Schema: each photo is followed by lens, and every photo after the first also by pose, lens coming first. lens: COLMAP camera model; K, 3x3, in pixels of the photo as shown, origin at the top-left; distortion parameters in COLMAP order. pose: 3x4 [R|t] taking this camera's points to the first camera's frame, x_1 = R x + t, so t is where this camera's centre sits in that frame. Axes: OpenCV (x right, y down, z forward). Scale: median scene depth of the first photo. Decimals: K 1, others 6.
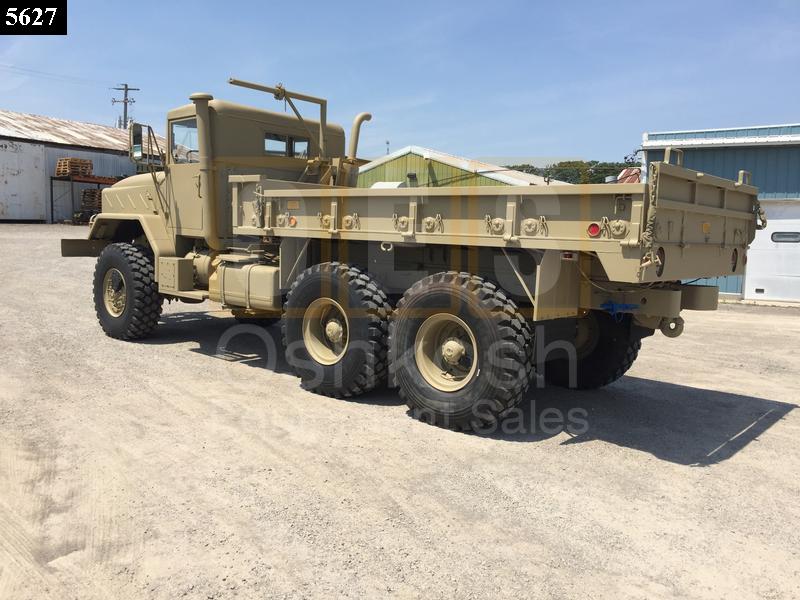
lens RADIAL K [[690.6, 0, 401.0], [0, 690.6, 298.4], [0, 0, 1]] dist [0.073015, -0.076886]
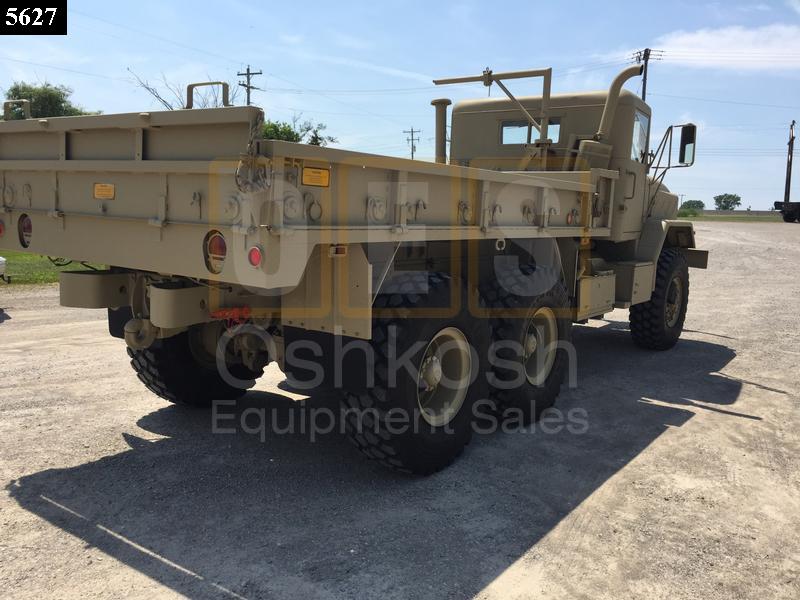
lens RADIAL K [[690.6, 0, 401.4], [0, 690.6, 299.9], [0, 0, 1]] dist [0.073015, -0.076886]
pose [[0.076847, 0.095516, -0.992457, 1.168704], [-0.135028, 0.987227, 0.084558, -0.095389], [0.987857, 0.127511, 0.088763, 1.262347]]
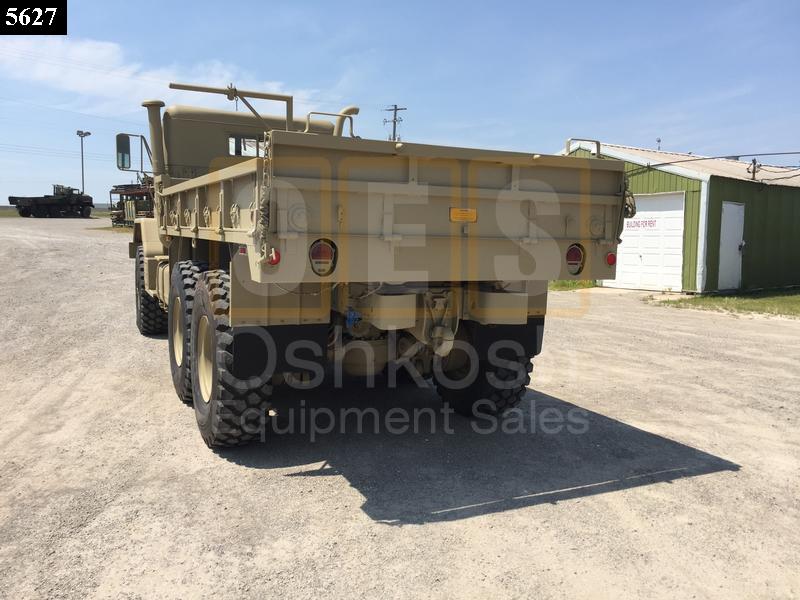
lens RADIAL K [[690.6, 0, 404.0], [0, 690.6, 302.0], [0, 0, 1]] dist [0.073015, -0.076886]
pose [[0.914686, 0.026779, -0.403277, 0.695070], [-0.029572, 0.999562, -0.000700, -0.003582], [0.403082, 0.012566, 0.915078, 0.285485]]
